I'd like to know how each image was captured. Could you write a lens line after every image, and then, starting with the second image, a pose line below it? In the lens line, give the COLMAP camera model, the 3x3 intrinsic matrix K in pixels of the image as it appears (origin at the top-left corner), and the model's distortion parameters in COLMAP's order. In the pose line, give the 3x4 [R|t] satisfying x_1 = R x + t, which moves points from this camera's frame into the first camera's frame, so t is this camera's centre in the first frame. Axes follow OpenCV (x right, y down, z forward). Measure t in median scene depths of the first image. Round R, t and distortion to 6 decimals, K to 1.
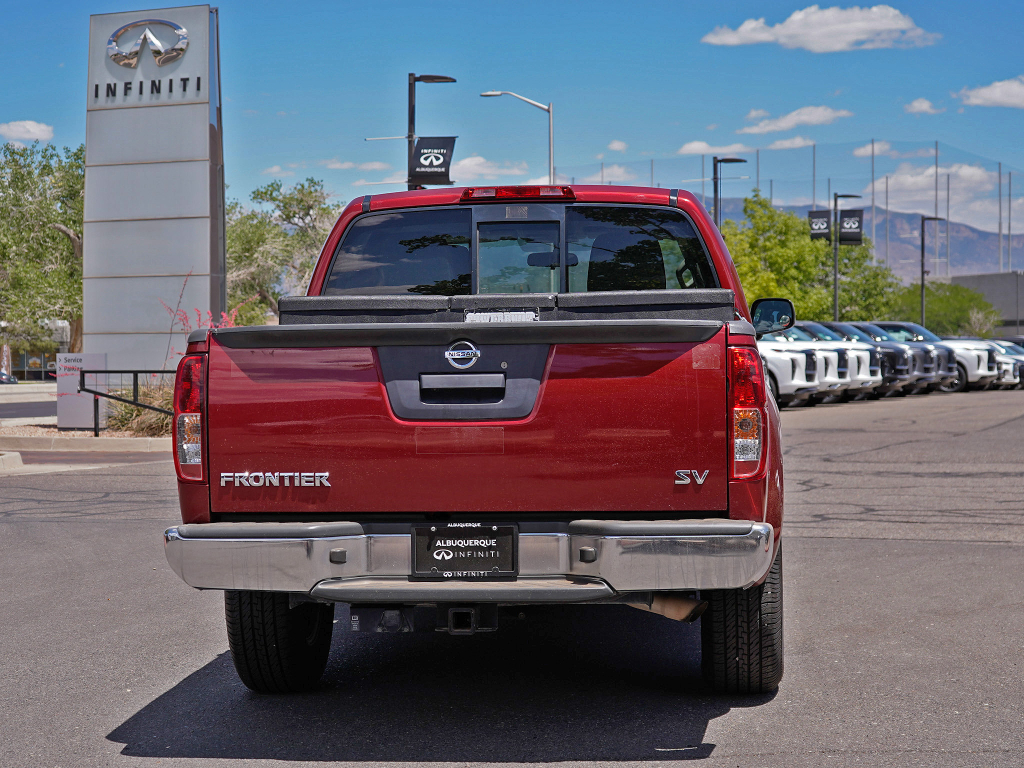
lens RADIAL K [[2020.2, 0, 512.0], [0, 2020.2, 384.0], [0, 0, 1]] dist [-0.039731, -0.066493]
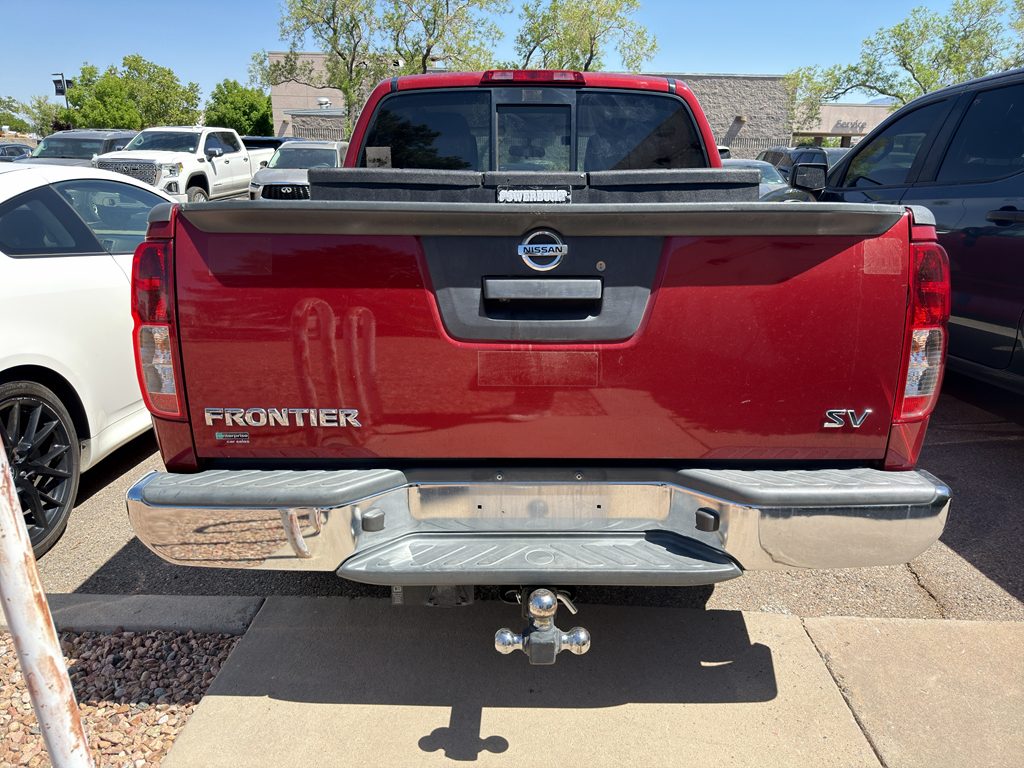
lens RADIAL K [[722.3, 0, 522.4], [0, 722.3, 372.6], [0, 0, 1]] dist [0.064915, -0.060722]
pose [[0.994269, -0.007277, 0.106659, -0.058789], [-0.015261, 0.977800, 0.208982, -0.025466], [-0.105812, -0.209412, 0.972086, 0.736989]]
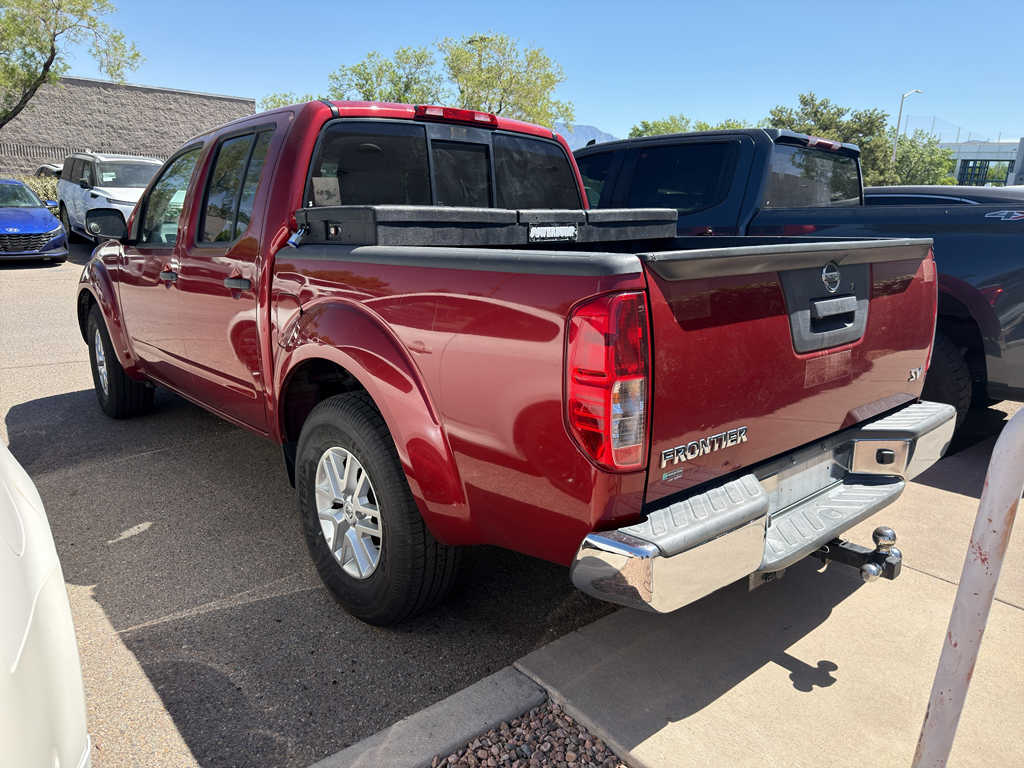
lens RADIAL K [[739.1, 0, 522.0], [0, 739.1, 386.8], [0, 0, 1]] dist [0.043780, -0.057808]
pose [[0.671437, -0.152681, 0.725162, -0.374279], [0.012828, 0.980793, 0.194627, -0.033527], [-0.740950, -0.121378, 0.660500, 0.864101]]
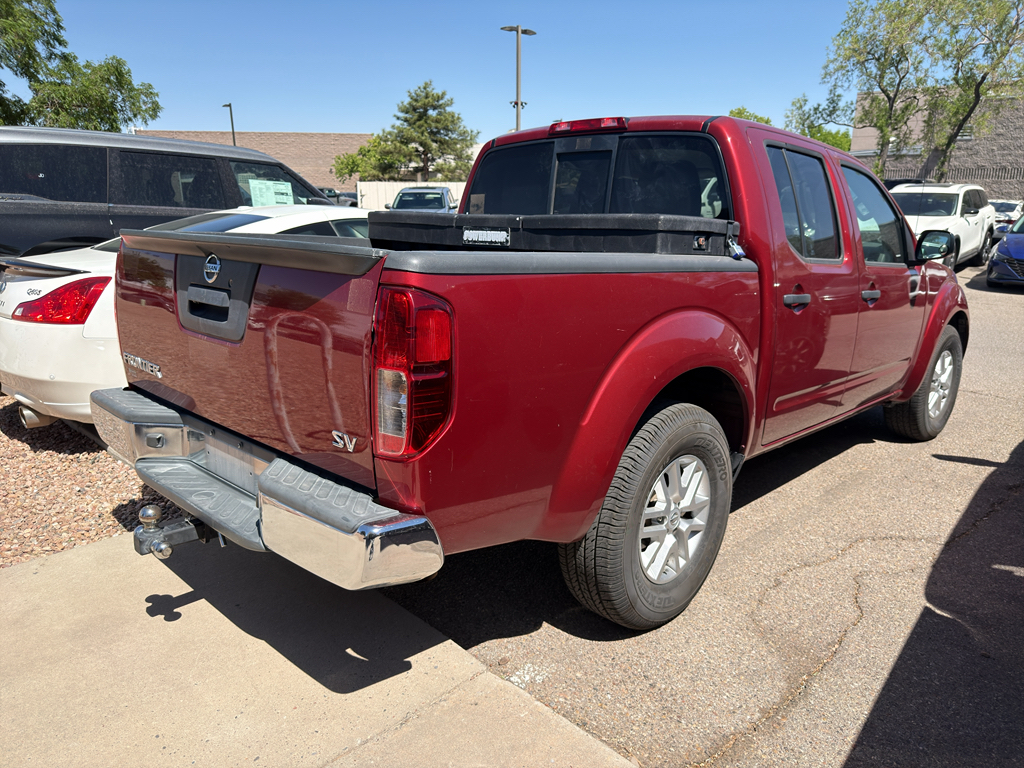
lens RADIAL K [[739.9, 0, 515.2], [0, 739.9, 383.2], [0, 0, 1]] dist [0.074779, -0.120068]
pose [[0.784230, 0.163510, -0.598539, 0.315191], [-0.057758, 0.979702, 0.191960, -0.038159], [0.617777, -0.115970, 0.777755, 0.794352]]
